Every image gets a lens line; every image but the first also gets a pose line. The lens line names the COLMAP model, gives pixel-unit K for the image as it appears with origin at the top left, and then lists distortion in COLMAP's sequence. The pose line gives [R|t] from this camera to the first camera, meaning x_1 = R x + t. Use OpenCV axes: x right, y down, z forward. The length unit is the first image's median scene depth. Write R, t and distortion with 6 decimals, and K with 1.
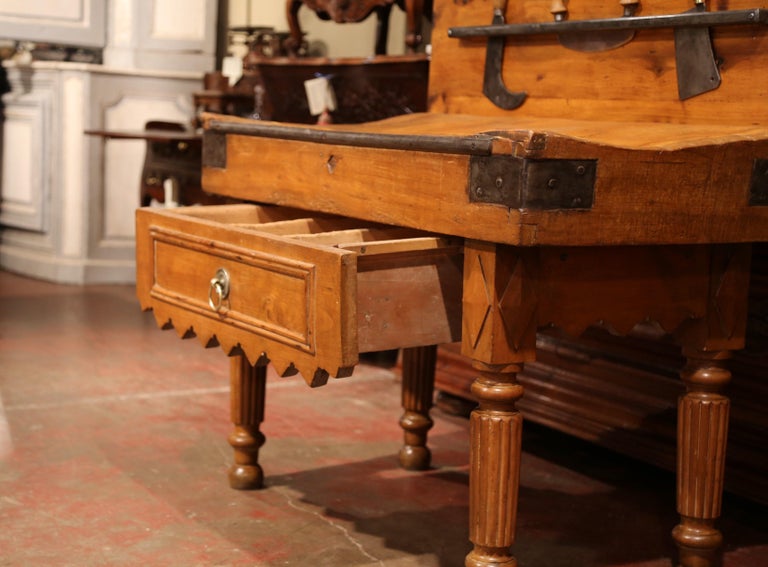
lens RADIAL K [[1408.7, 0, 340.1], [0, 1408.7, 290.4], [0, 0, 1]] dist [0.232902, 0.000000]
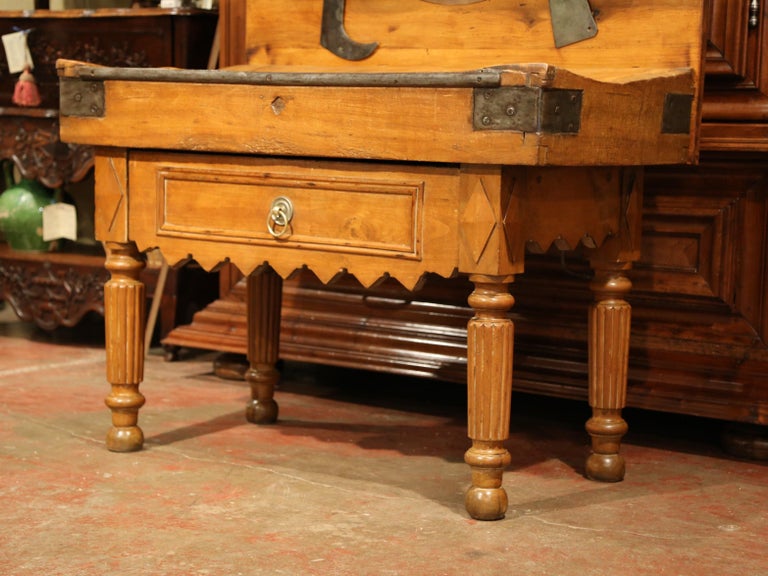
lens RADIAL K [[1653.1, 0, 423.0], [0, 1653.1, 301.3], [0, 0, 1]] dist [0.303695, 0.000000]
pose [[0.902515, -0.059793, 0.426487, -0.444883], [0.062957, 0.997994, 0.006690, 0.052711], [-0.426031, 0.020813, 0.904469, -0.142477]]
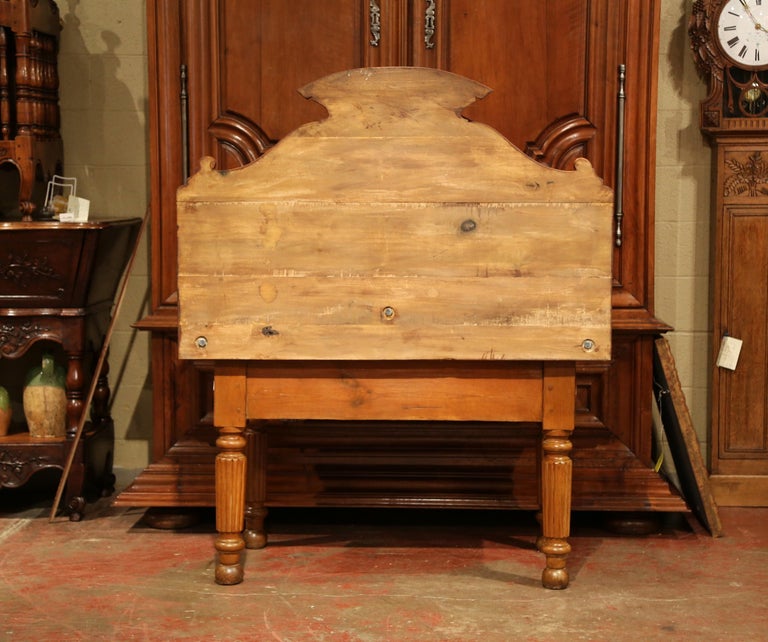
lens RADIAL K [[1564.3, 0, 403.1], [0, 1564.3, 315.9], [0, 0, 1]] dist [0.222748, 0.000000]
pose [[0.524218, -0.102459, 0.845398, -1.396950], [0.129250, 0.990808, 0.039937, -0.176153], [-0.841718, 0.088332, 0.532642, 0.193759]]
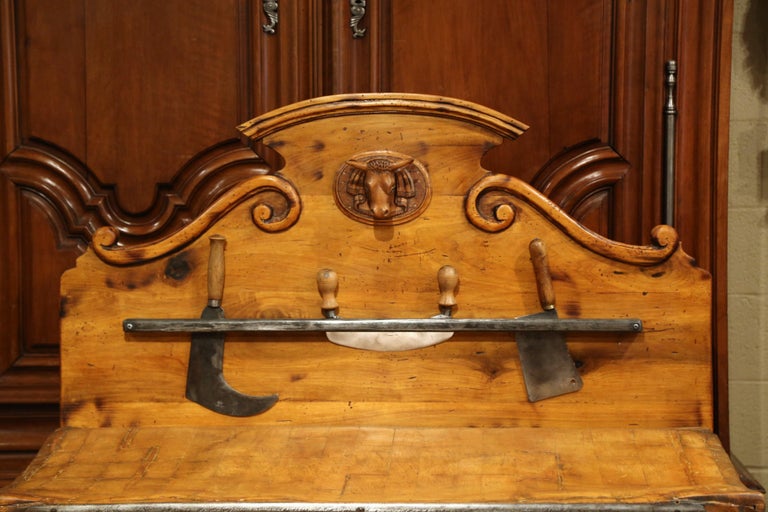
lens RADIAL K [[1942.5, 0, 383.5], [0, 1942.5, 260.2], [0, 0, 1]] dist [0.526380, 0.000000]
pose [[0.532227, -0.091723, 0.841618, -0.970191], [0.135865, 0.990482, 0.022028, -0.282698], [-0.835628, 0.102623, 0.539624, 0.364895]]
